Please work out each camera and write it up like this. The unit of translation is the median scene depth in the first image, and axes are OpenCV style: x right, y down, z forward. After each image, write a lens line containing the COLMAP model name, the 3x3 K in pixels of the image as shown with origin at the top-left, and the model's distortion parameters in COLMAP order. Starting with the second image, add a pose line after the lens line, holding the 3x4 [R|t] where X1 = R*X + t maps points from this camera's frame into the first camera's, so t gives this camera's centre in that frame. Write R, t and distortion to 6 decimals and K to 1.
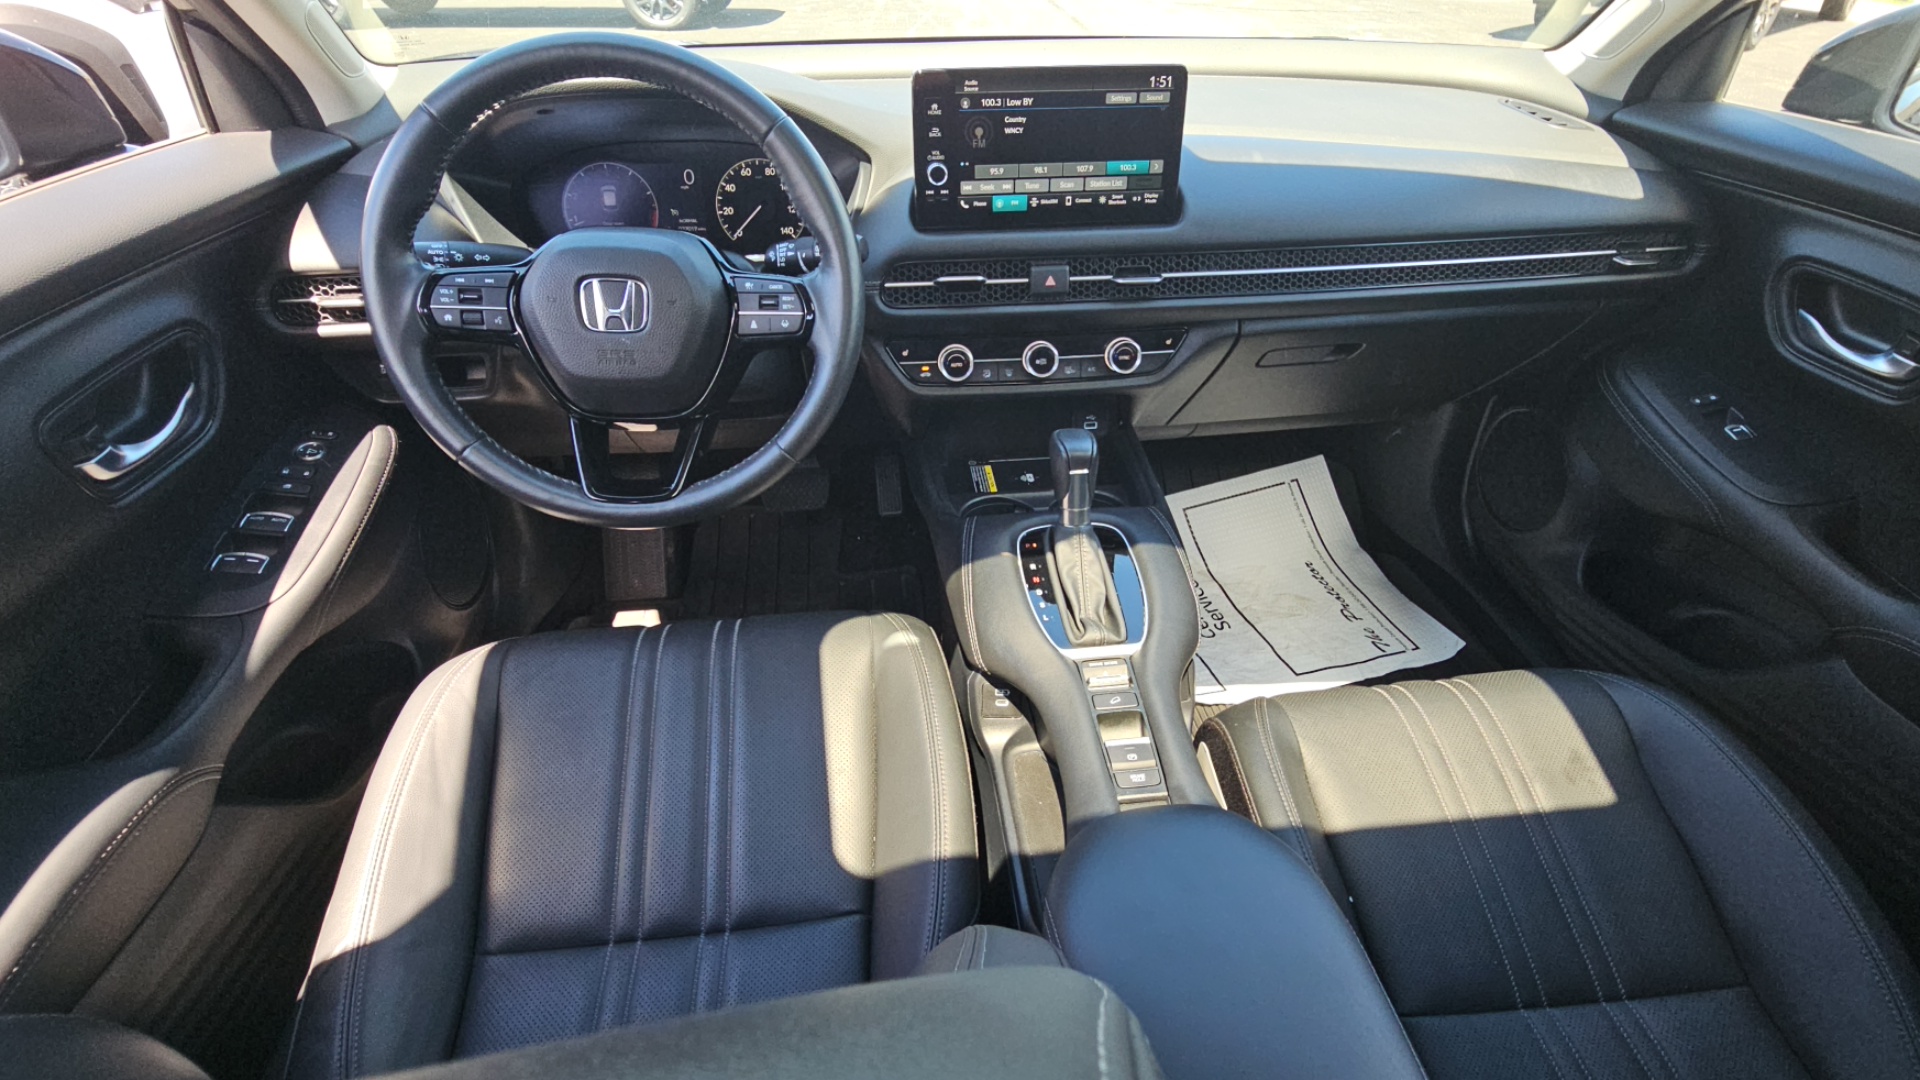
lens RADIAL K [[857.7, 0, 986.7], [0, 857.7, 545.6], [0, 0, 1]] dist [0.008994, -0.009307]
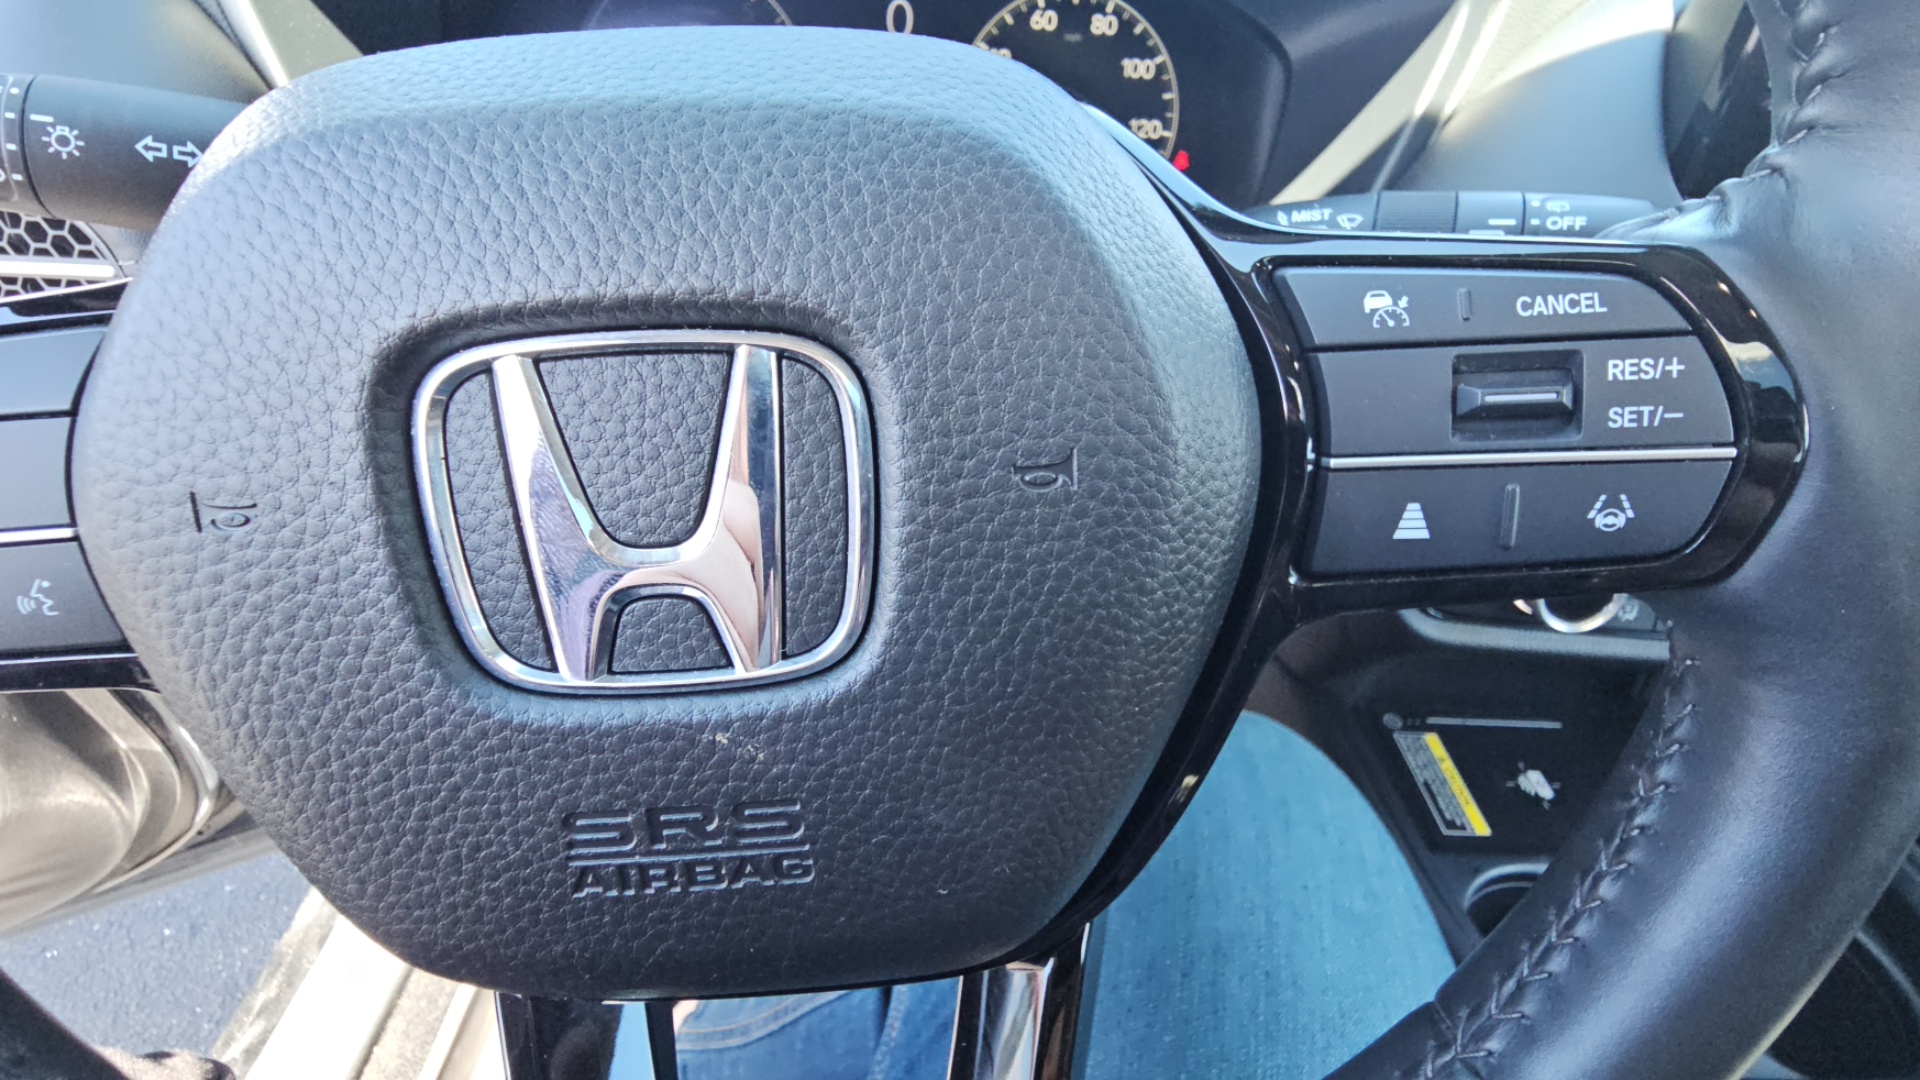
lens RADIAL K [[857.7, 0, 980.0], [0, 857.7, 544.4], [0, 0, 1]] dist [0.008994, -0.009307]
pose [[0.991965, 0.114353, -0.054114, -0.298486], [-0.113553, 0.993375, 0.017628, -0.231700], [0.055771, -0.011342, 0.998379, 0.694565]]
